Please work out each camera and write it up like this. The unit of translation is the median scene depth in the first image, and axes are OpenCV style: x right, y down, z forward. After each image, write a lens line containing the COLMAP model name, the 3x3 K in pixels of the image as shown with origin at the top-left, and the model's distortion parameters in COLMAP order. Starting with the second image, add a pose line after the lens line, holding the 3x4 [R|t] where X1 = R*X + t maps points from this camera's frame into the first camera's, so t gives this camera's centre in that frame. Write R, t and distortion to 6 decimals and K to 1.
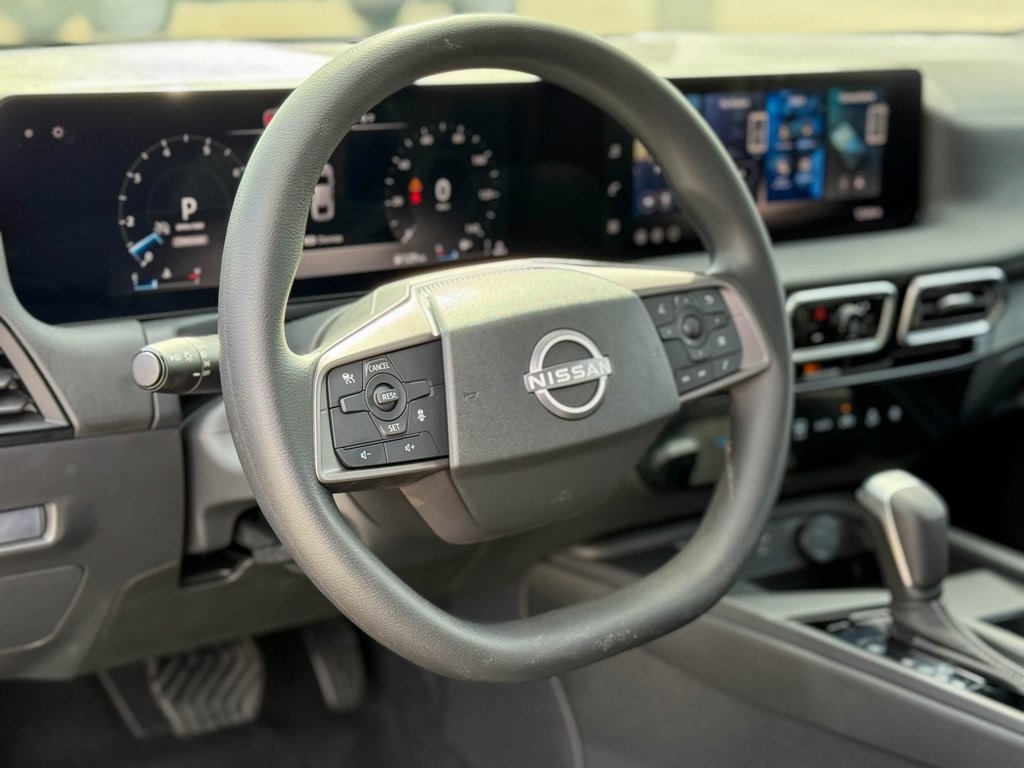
lens RADIAL K [[1603.5, 0, 509.3], [0, 1603.5, 377.8], [0, 0, 1]] dist [0.181997, 0.000000]
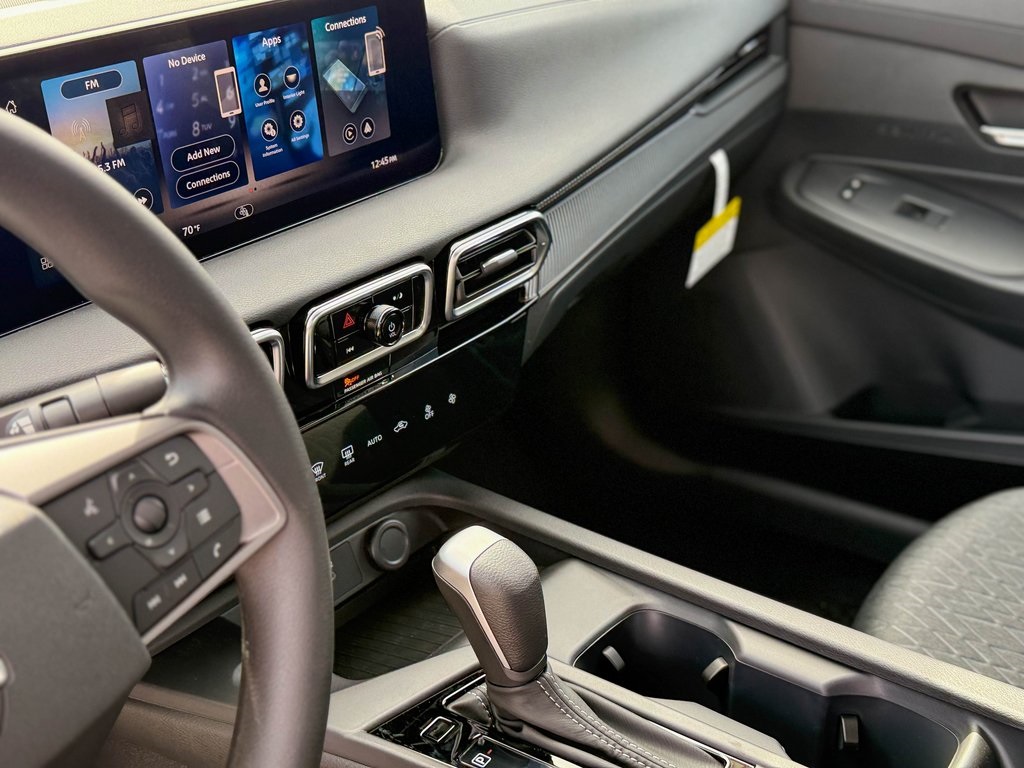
lens RADIAL K [[1277.6, 0, 508.3], [0, 1277.6, 389.1], [0, 0, 1]] dist [0.087306, 0.000000]
pose [[0.945075, -0.194993, 0.262317, 0.113771], [0.143640, 0.968678, 0.202559, -0.149317], [-0.293599, -0.153754, 0.943483, 0.449312]]
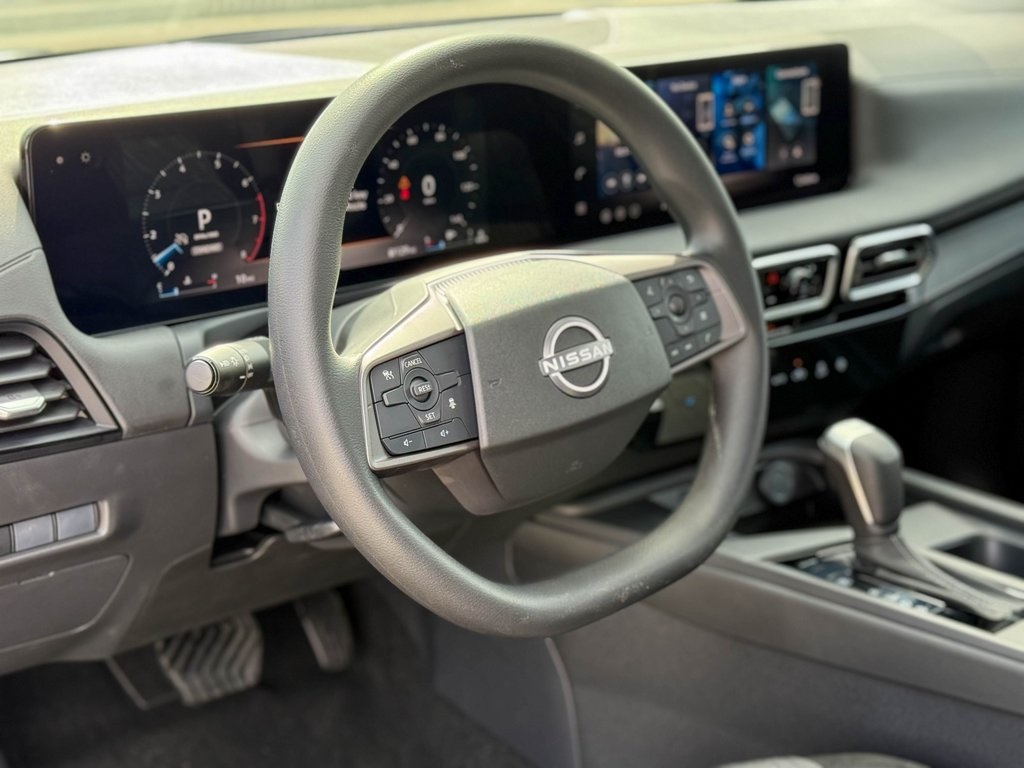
lens RADIAL K [[1597.6, 0, 506.4], [0, 1597.6, 378.4], [0, 0, 1]] dist [0.203310, 0.000000]
pose [[0.996403, -0.058082, 0.061712, -0.068344], [0.055973, 0.997805, 0.035375, -0.024828], [-0.063631, -0.031794, 0.997467, -0.084319]]
